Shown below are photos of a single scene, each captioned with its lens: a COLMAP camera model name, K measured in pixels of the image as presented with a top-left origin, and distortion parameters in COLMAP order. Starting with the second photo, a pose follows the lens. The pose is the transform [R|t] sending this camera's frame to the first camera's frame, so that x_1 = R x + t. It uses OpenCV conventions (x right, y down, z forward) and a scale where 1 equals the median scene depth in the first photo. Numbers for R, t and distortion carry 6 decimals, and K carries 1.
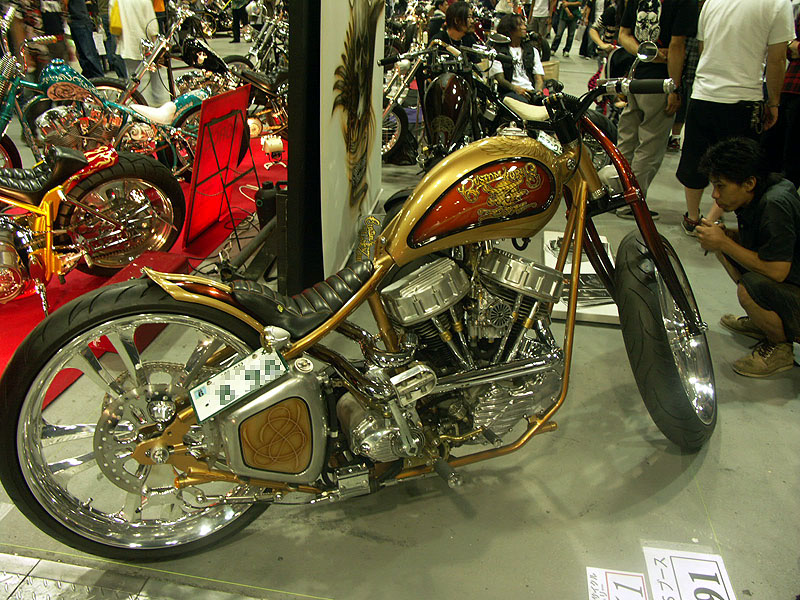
lens RADIAL K [[649.9, 0, 400.0], [0, 649.9, 300.0], [0, 0, 1]] dist [-0.088024, 0.004121]
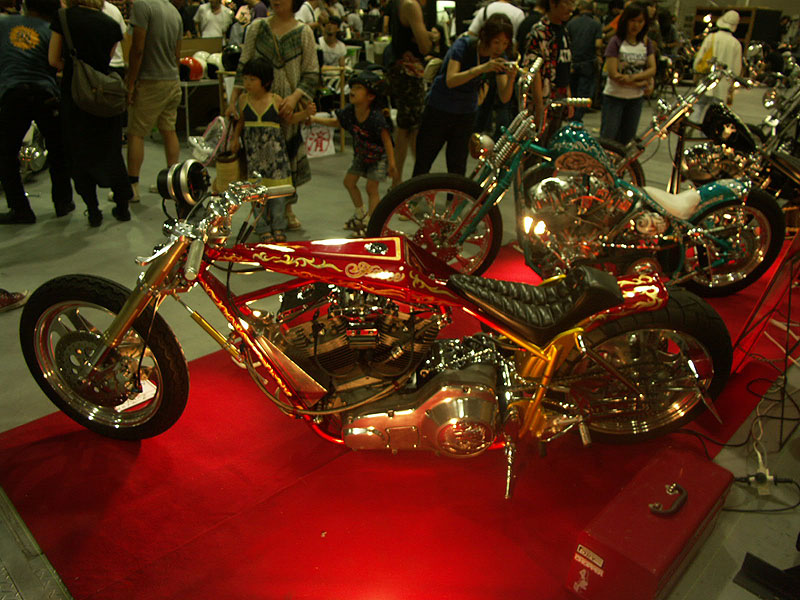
lens RADIAL K [[649.9, 0, 400.0], [0, 649.9, 300.0], [0, 0, 1]] dist [-0.088024, 0.004121]
pose [[0.805514, 0.237016, -0.543111, -0.220610], [-0.266759, 0.963444, 0.024808, -0.120091], [0.529137, 0.124897, 0.839294, 0.207329]]
